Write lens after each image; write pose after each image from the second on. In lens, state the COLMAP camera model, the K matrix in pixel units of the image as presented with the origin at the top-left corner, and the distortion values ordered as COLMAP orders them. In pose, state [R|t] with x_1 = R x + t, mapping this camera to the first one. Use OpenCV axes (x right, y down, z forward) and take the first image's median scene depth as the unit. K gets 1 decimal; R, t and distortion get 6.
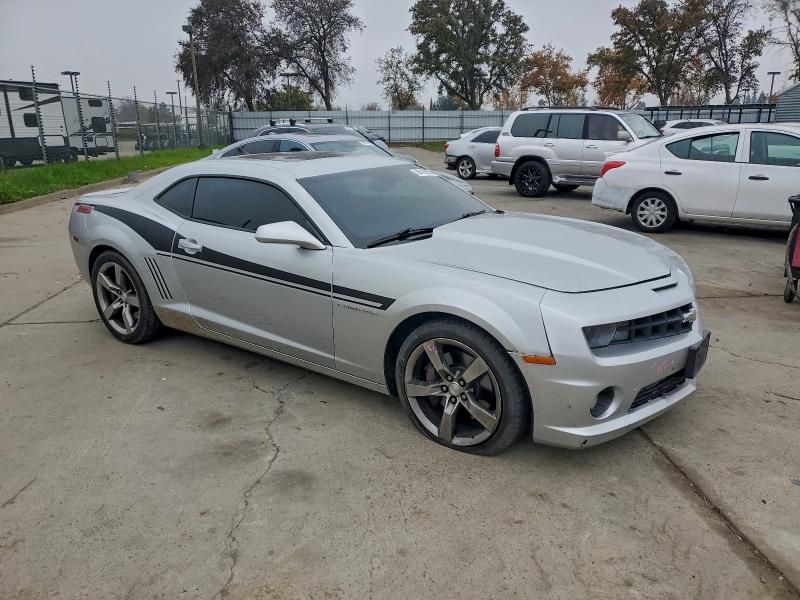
lens RADIAL K [[685.9, 0, 400.0], [0, 685.9, 300.0], [0, 0, 1]] dist [0.024652, -0.002951]
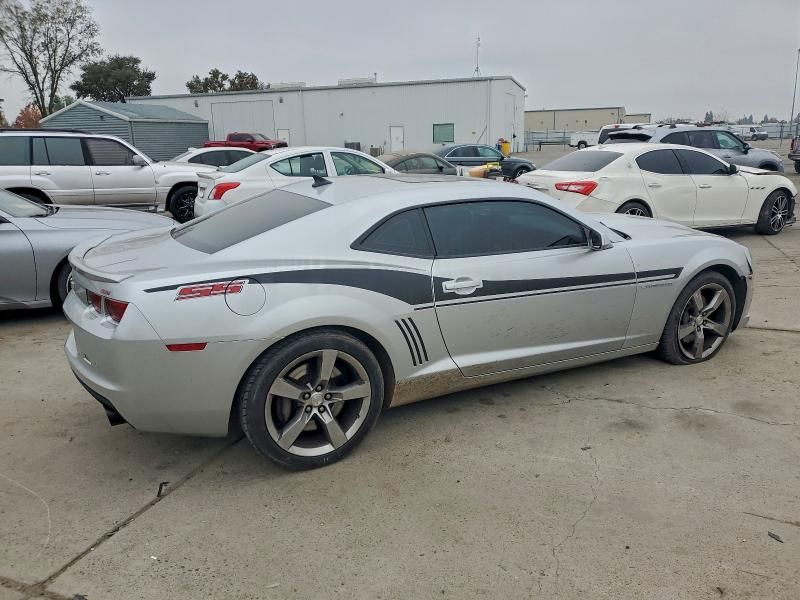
lens RADIAL K [[685.9, 0, 400.0], [0, 685.9, 300.0], [0, 0, 1]] dist [0.024652, -0.002951]
pose [[0.373136, -0.212445, 0.903126, -1.145938], [0.247377, 0.960972, 0.123846, -0.193058], [-0.894189, 0.177201, 0.411127, 0.759188]]
